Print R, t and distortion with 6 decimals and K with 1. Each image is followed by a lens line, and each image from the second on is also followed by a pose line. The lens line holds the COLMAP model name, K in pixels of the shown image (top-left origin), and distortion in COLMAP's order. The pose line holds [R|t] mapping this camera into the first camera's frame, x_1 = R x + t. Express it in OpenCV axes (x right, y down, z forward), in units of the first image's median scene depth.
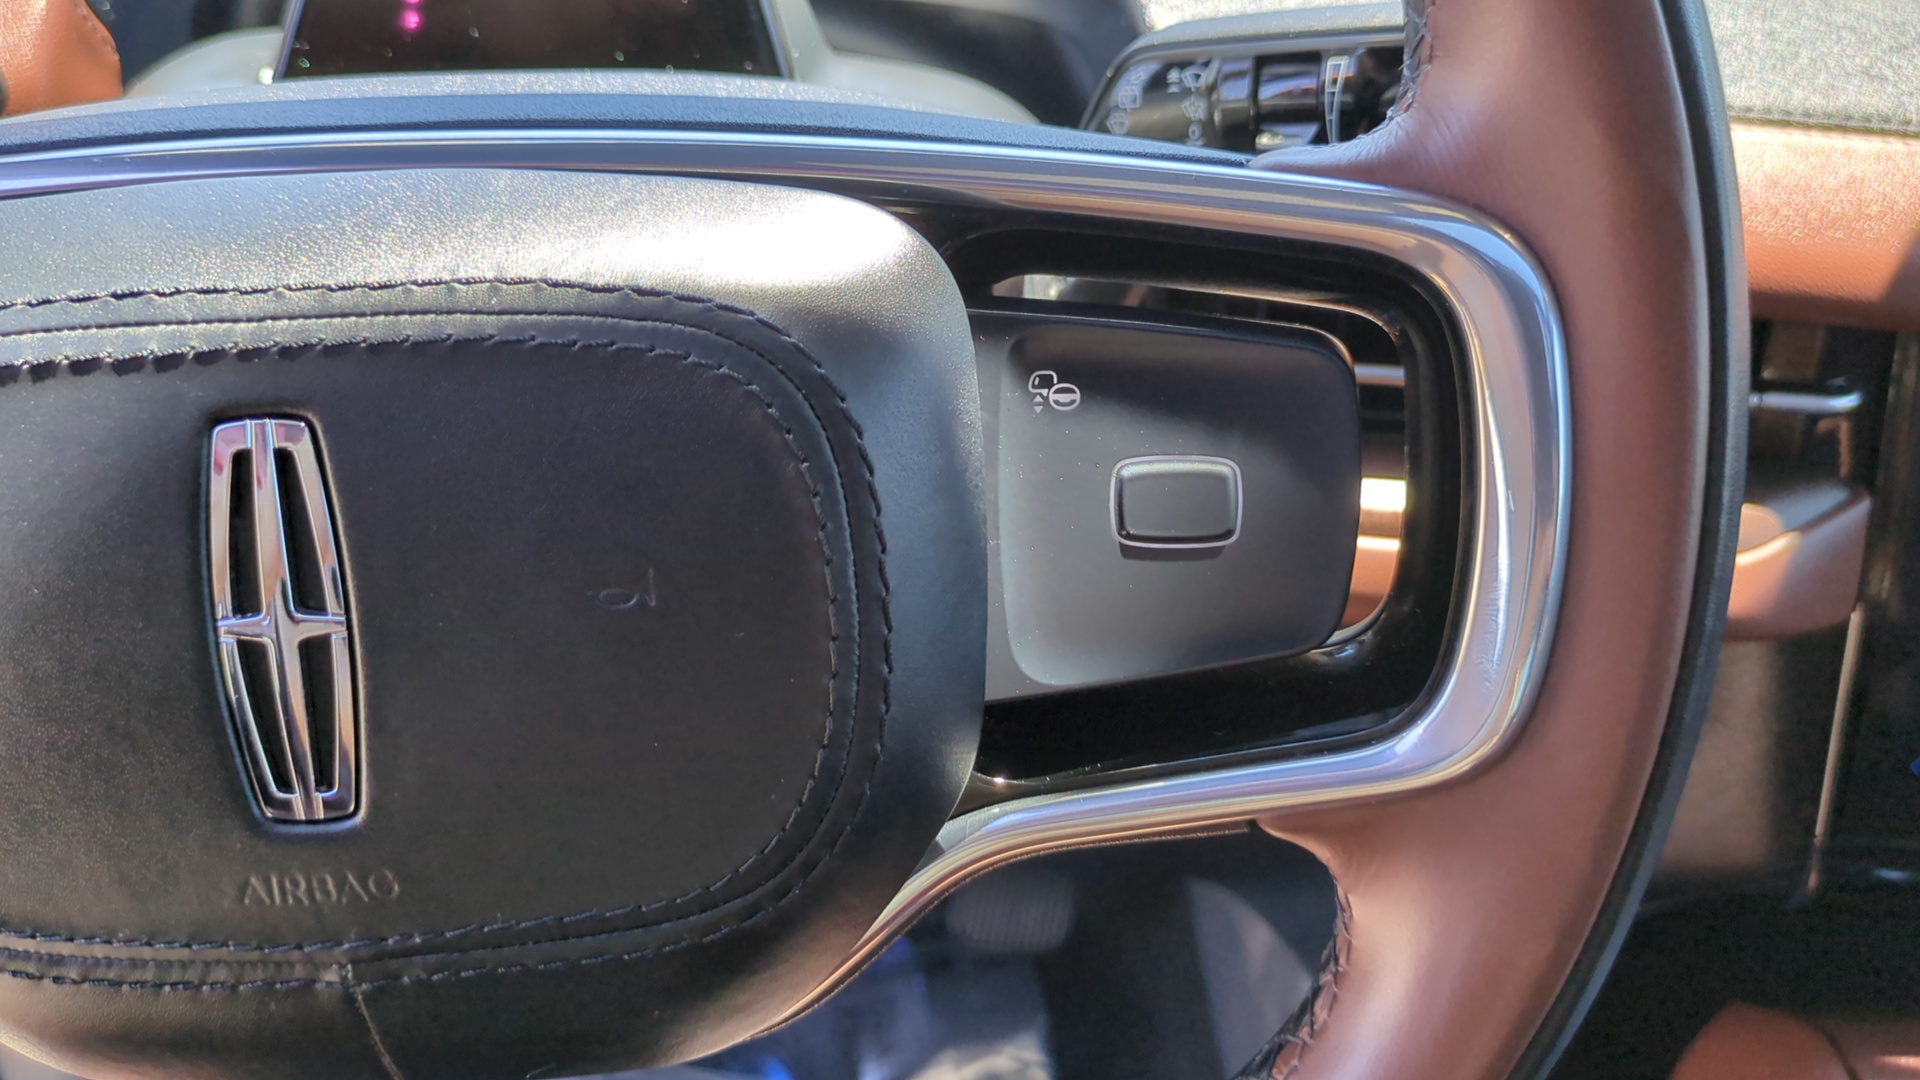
lens RADIAL K [[1703.7, 0, 960.0], [0, 1703.7, 540.0], [0, 0, 1]] dist [0.002023, -0.000063]
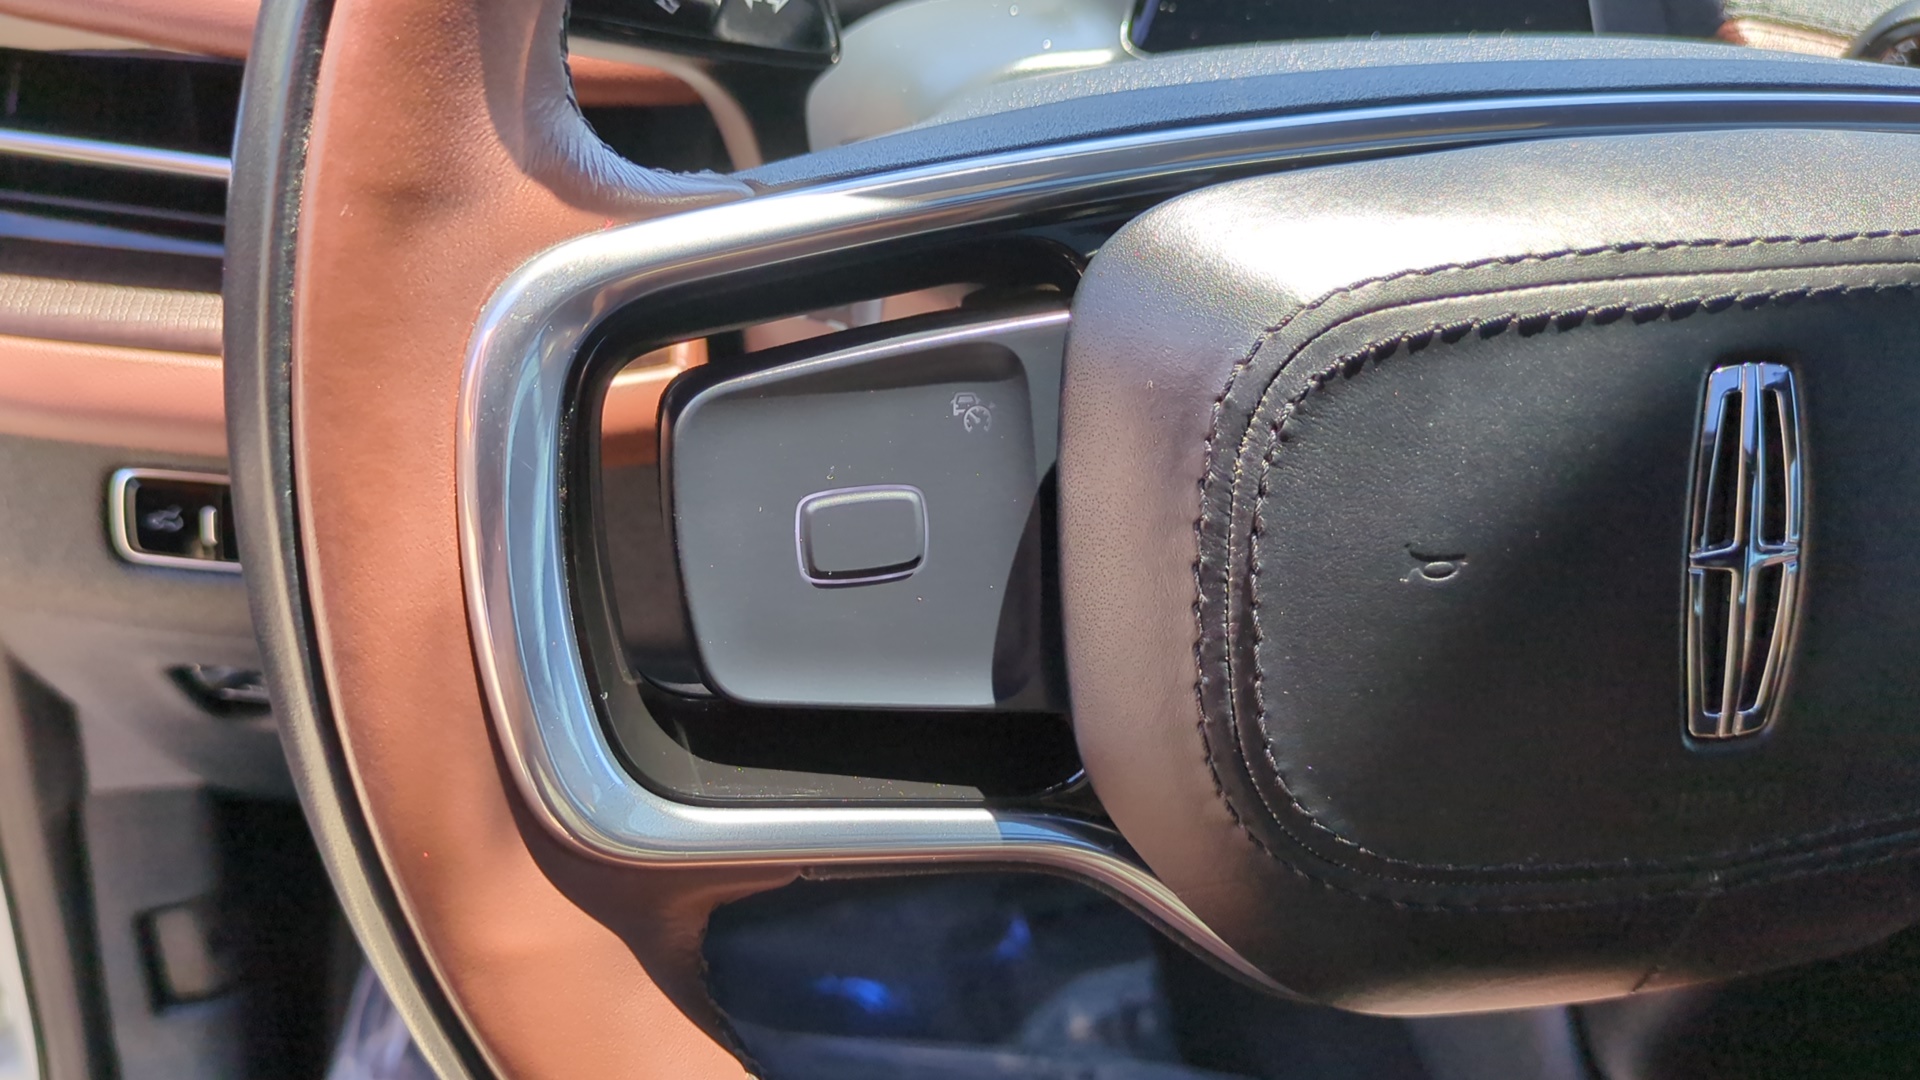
lens RADIAL K [[1643.8, 0, 980.5], [0, 1643.8, 528.9], [0, 0, 1]] dist [0.068818, -0.092851]
pose [[0.988210, -0.033163, 0.149469, -0.925848], [0.030427, 0.999326, 0.020556, -0.002599], [-0.150050, -0.015765, 0.988553, 0.034069]]
